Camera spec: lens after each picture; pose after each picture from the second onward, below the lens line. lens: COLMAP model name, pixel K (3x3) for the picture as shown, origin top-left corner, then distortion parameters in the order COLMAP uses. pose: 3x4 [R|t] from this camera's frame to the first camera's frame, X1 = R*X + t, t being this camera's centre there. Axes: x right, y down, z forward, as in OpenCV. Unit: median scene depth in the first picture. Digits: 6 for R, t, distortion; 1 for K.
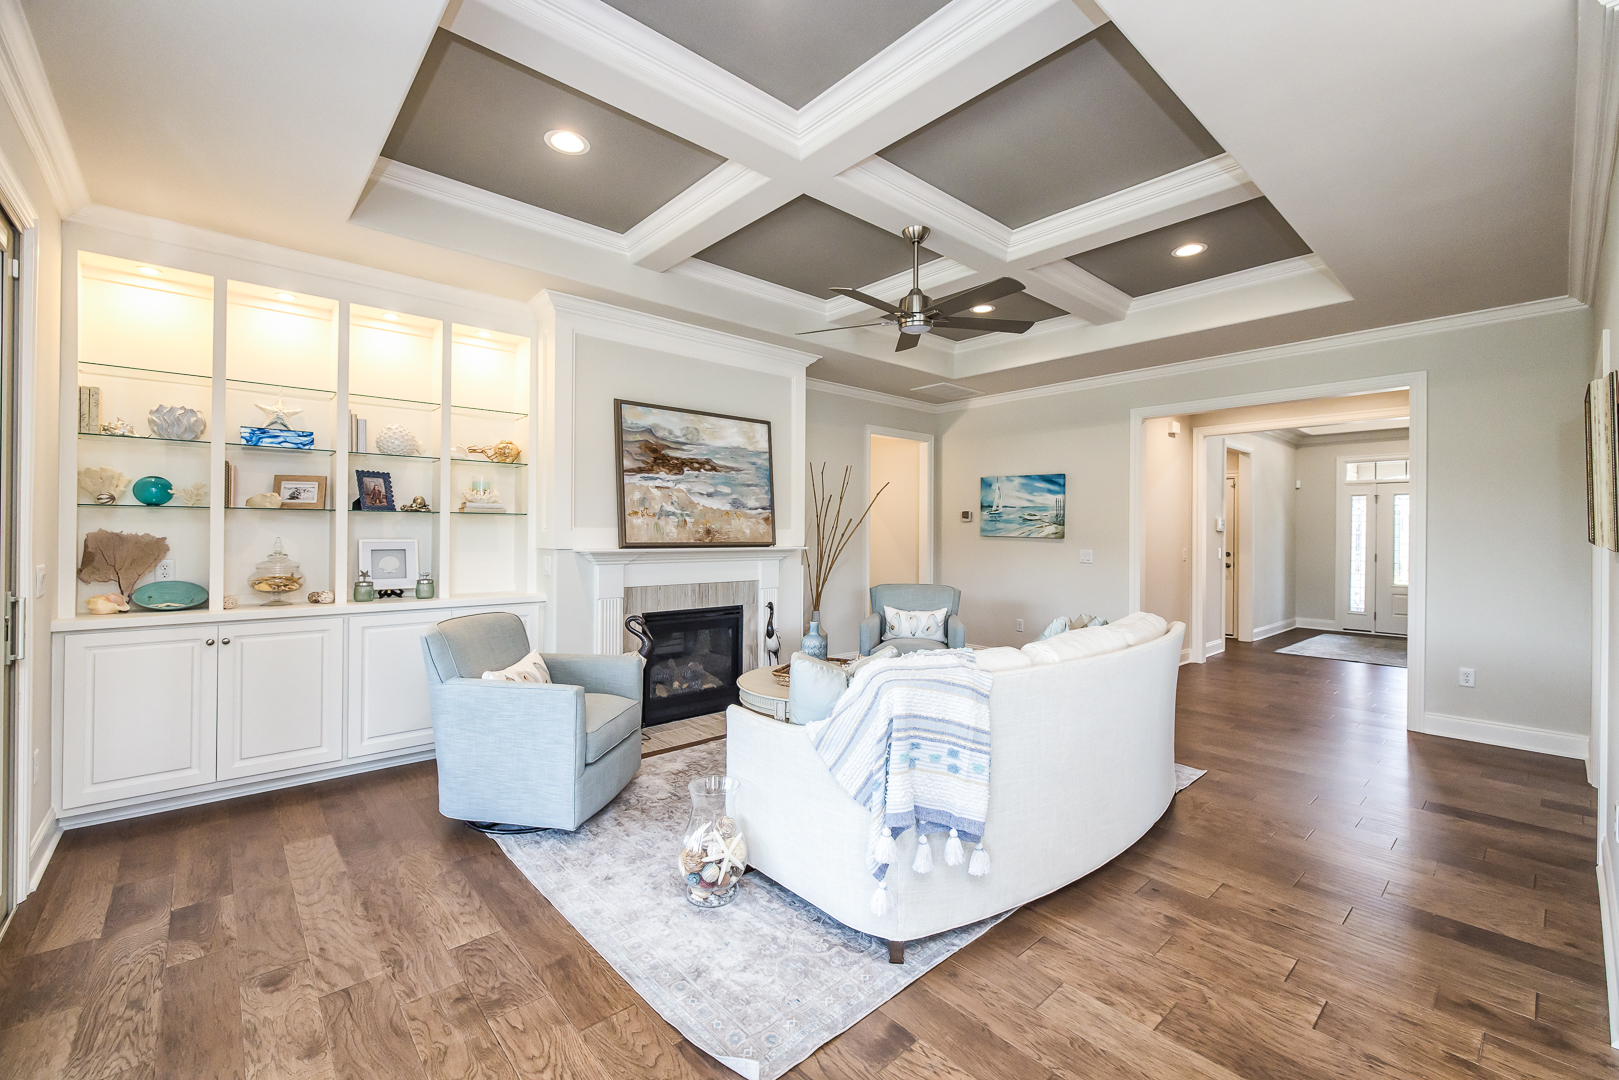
lens RADIAL K [[670.3, 0, 812.0], [0, 670.3, 536.7], [0, 0, 1]] dist [-0.001863, 0.000379]
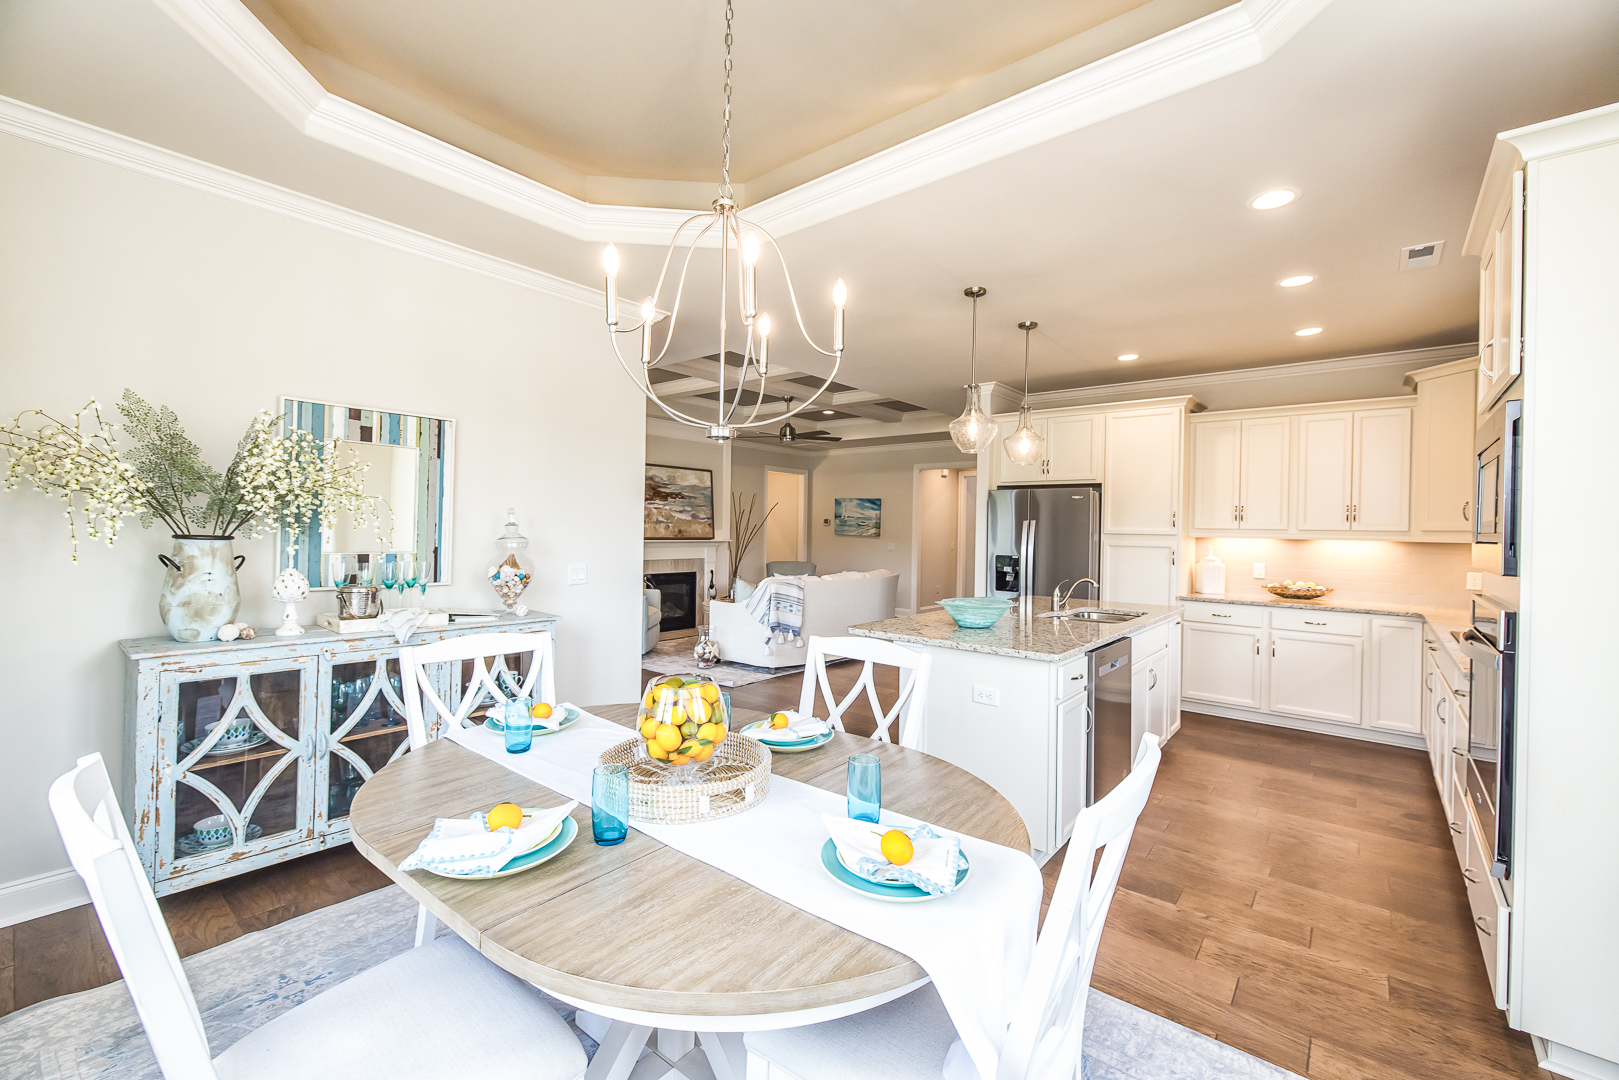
lens RADIAL K [[670.3, 0, 811.6], [0, 670.3, 532.1], [0, 0, 1]] dist [-0.001863, 0.000379]
pose [[0.988827, 0.010445, 0.148701, -0.069491], [-0.010691, 0.999942, 0.000857, -0.010963], [-0.148684, -0.002437, 0.988882, -0.902123]]
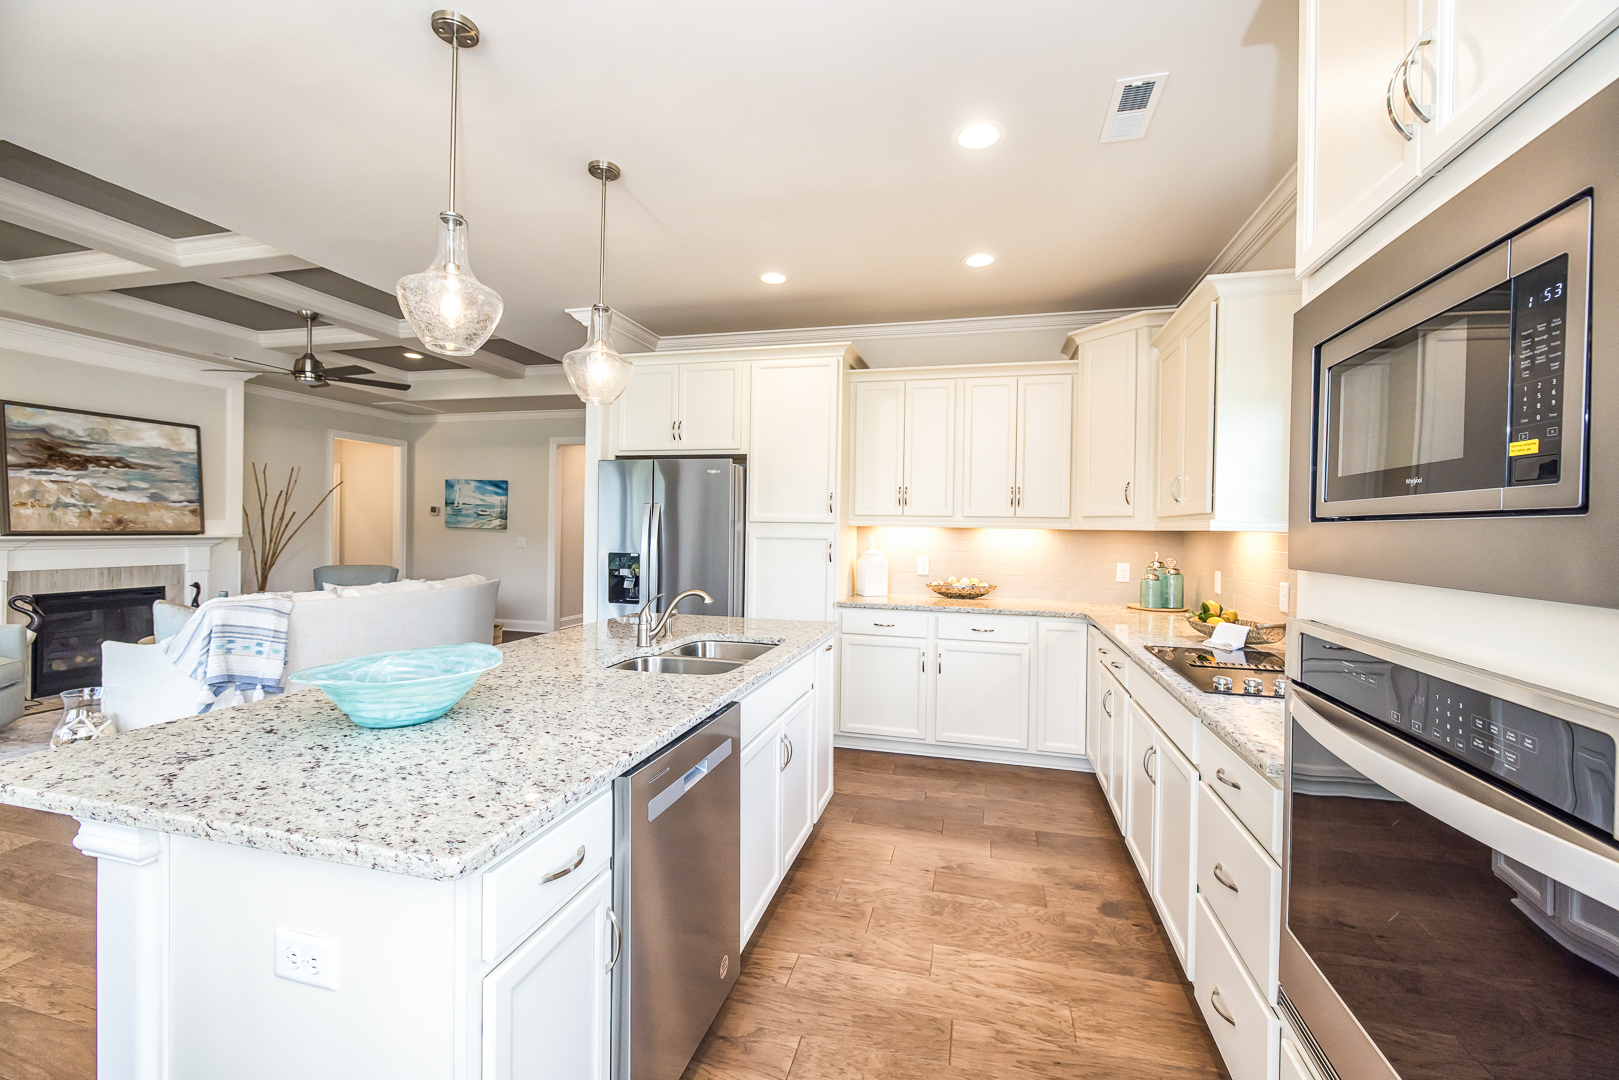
lens RADIAL K [[670.3, 0, 809.1], [0, 670.3, 532.6], [0, 0, 1]] dist [-0.001863, 0.000379]
pose [[0.834892, 0.003616, 0.550401, 0.196727], [-0.007724, 0.999957, 0.005147, -0.003604], [-0.550359, -0.008549, 0.834884, -0.591163]]
